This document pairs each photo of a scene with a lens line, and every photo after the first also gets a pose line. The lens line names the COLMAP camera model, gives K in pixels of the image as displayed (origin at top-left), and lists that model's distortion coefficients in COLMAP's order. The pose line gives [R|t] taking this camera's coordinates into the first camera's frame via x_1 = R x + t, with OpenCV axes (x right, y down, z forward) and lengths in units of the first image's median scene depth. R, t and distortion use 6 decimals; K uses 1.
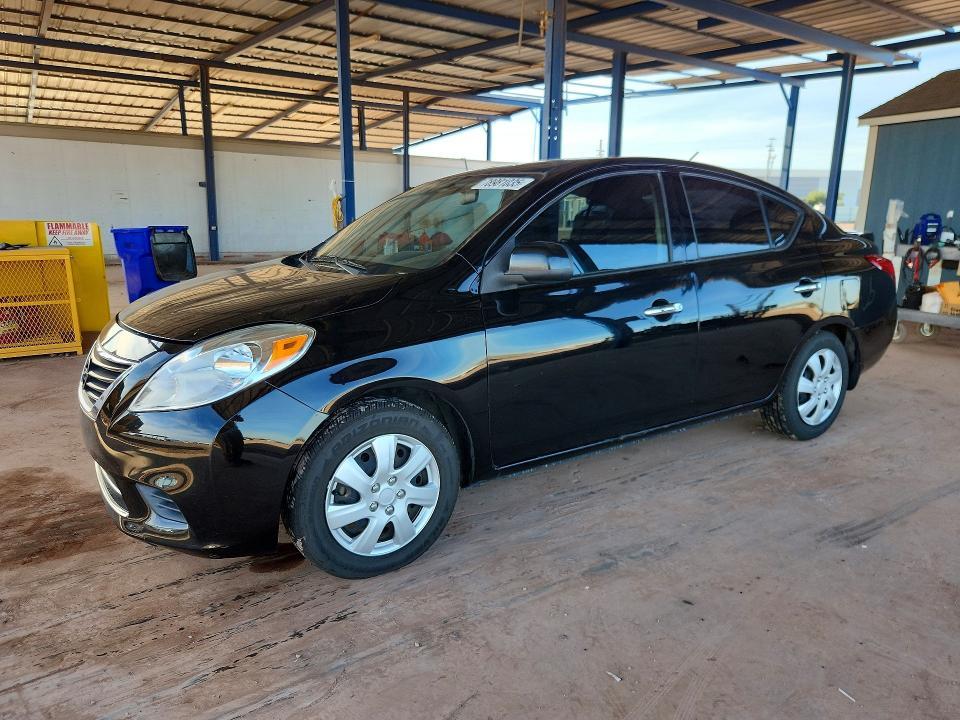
lens RADIAL K [[653.8, 0, 480.0], [0, 653.8, 360.0], [0, 0, 1]] dist [0.000361, 0.000941]
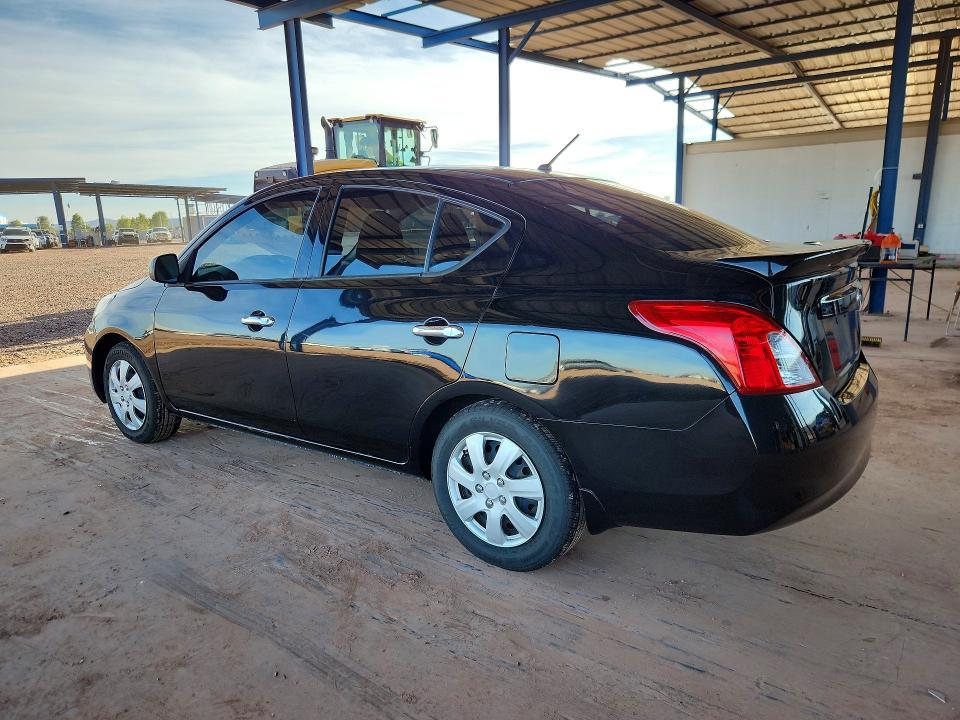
lens RADIAL K [[655.6, 0, 480.0], [0, 655.6, 360.0], [0, 0, 1]] dist [0.023841, -0.000359]
pose [[0.339328, 0.170946, -0.925005, 1.180276], [-0.167309, 0.978638, 0.119482, -0.173072], [0.925670, 0.114218, 0.360680, 0.790102]]
